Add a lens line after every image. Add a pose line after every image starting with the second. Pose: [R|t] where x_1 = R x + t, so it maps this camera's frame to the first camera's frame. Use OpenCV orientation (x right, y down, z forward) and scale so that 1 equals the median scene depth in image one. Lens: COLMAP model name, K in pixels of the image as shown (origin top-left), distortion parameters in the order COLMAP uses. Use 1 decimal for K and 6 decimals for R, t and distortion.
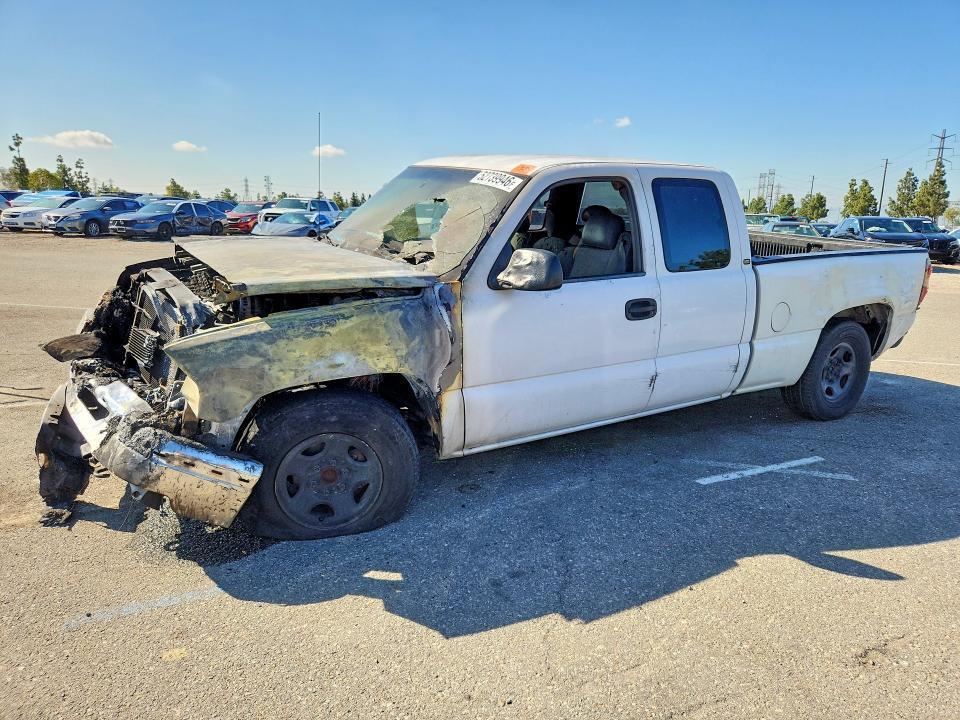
lens RADIAL K [[679.4, 0, 480.0], [0, 679.4, 360.0], [0, 0, 1]] dist [0.030745, -0.001638]
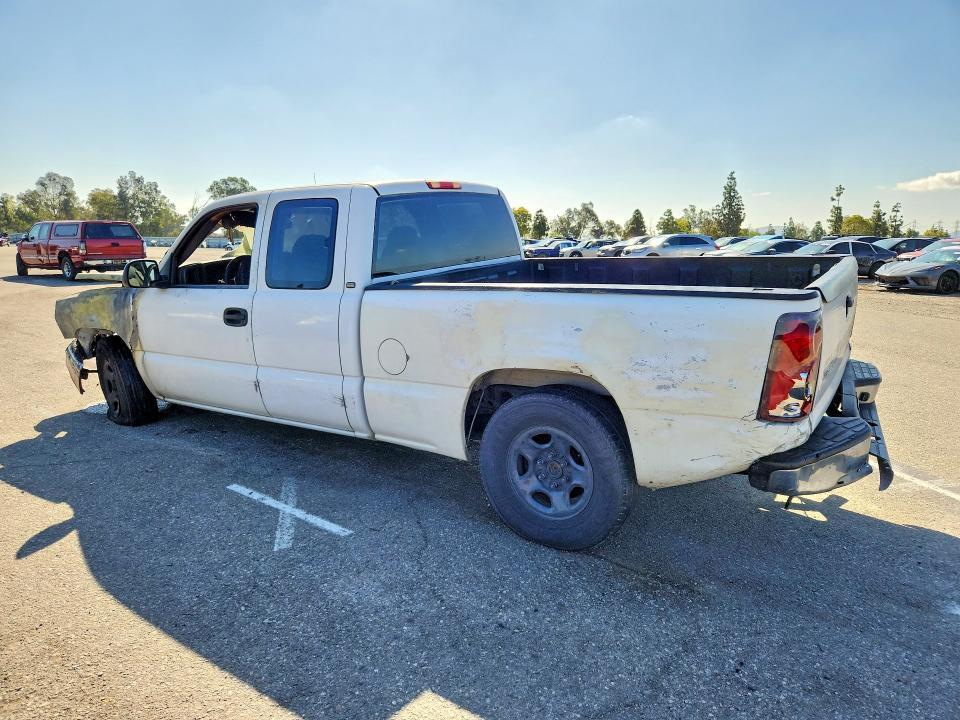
lens RADIAL K [[690.1, 0, 480.0], [0, 690.1, 360.0], [0, 0, 1]] dist [0.062412, -0.057080]
pose [[0.394393, 0.131604, -0.909469, 1.321792], [-0.193118, 0.979461, 0.057986, -0.136050], [0.898421, 0.152766, 0.411707, 0.813511]]
